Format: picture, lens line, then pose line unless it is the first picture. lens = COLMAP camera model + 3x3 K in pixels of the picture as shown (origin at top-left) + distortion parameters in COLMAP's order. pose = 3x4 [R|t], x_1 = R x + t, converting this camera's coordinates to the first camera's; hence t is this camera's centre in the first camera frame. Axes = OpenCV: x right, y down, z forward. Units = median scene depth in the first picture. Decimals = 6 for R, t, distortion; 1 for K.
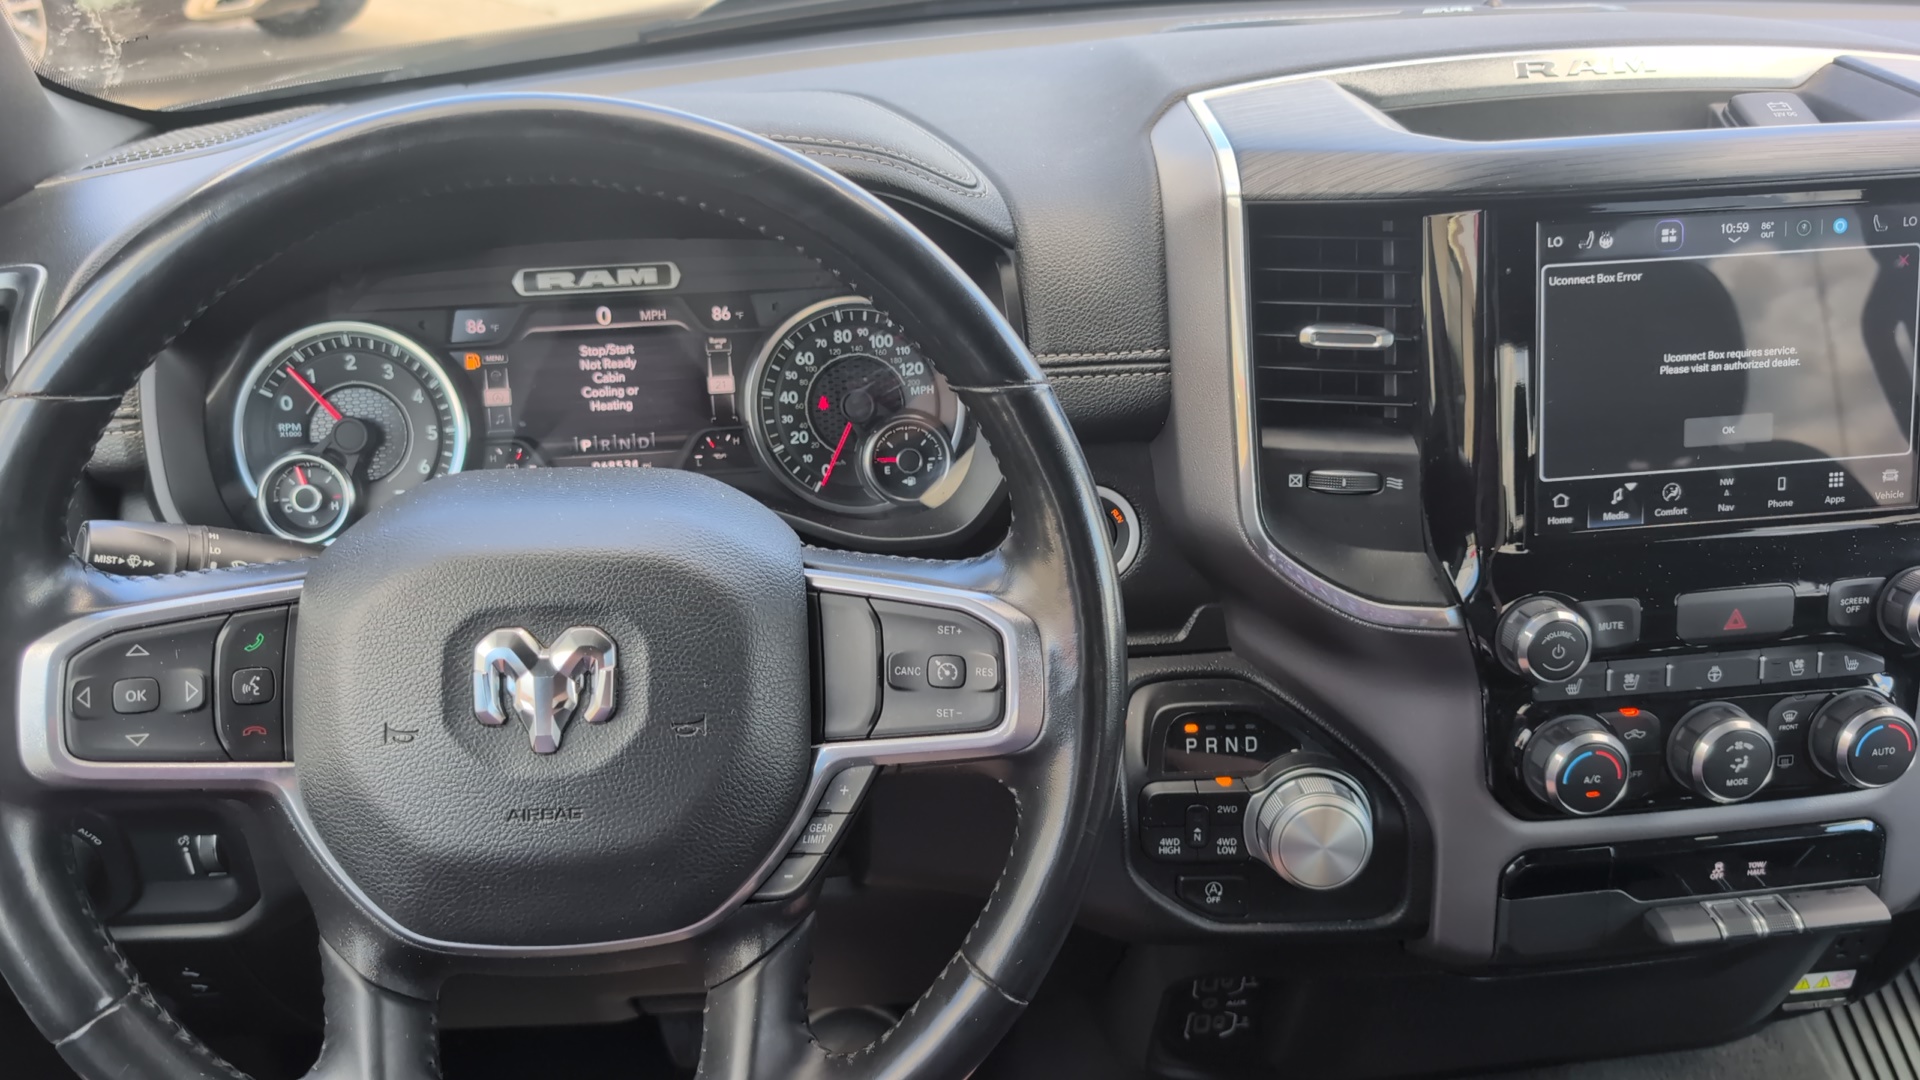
lens RADIAL K [[1535.3, 0, 960.0], [0, 1535.3, 540.0], [0, 0, 1]] dist [0.004178, -0.005314]
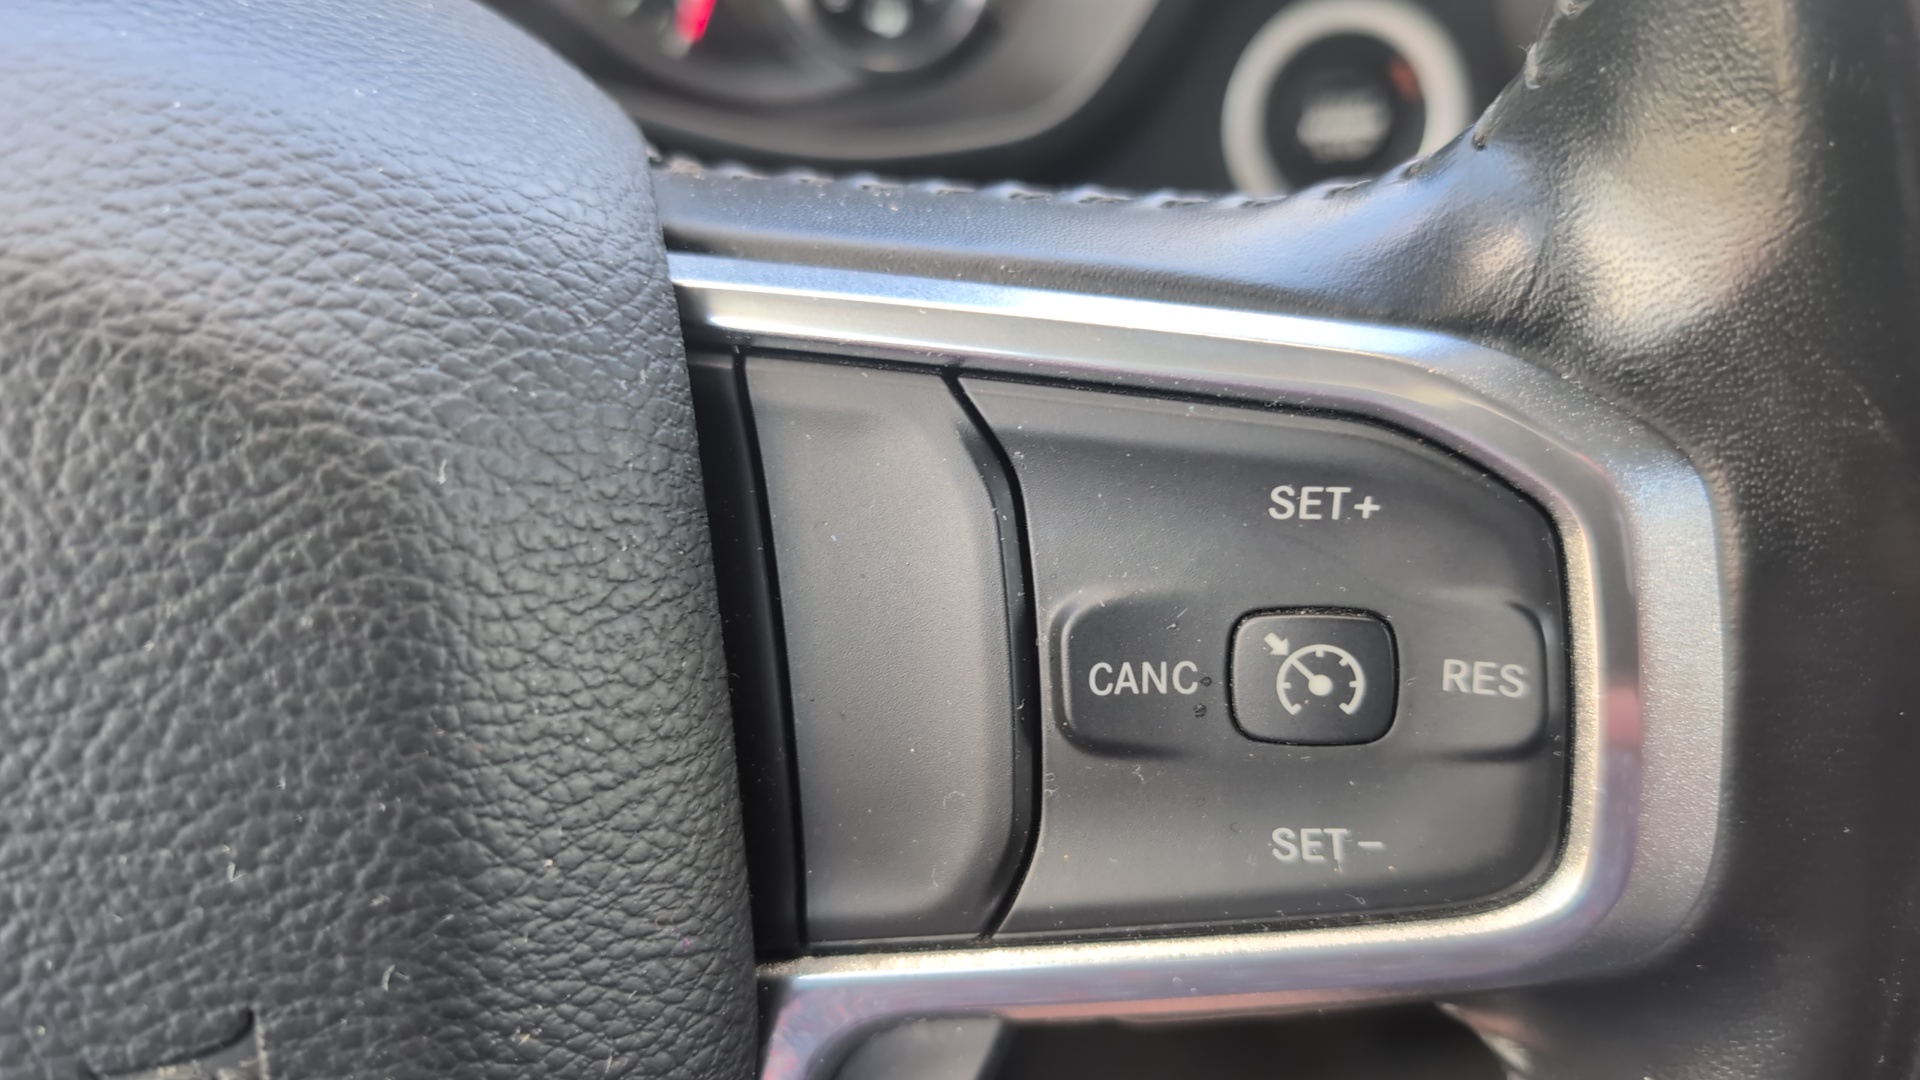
lens RADIAL K [[1535.3, 0, 960.0], [0, 1535.3, 540.0], [0, 0, 1]] dist [0.004178, -0.005314]
pose [[0.995886, -0.059441, 0.068388, -0.074669], [0.041155, 0.969145, 0.243032, 0.005263], [-0.080724, -0.239218, 0.967605, 0.748053]]
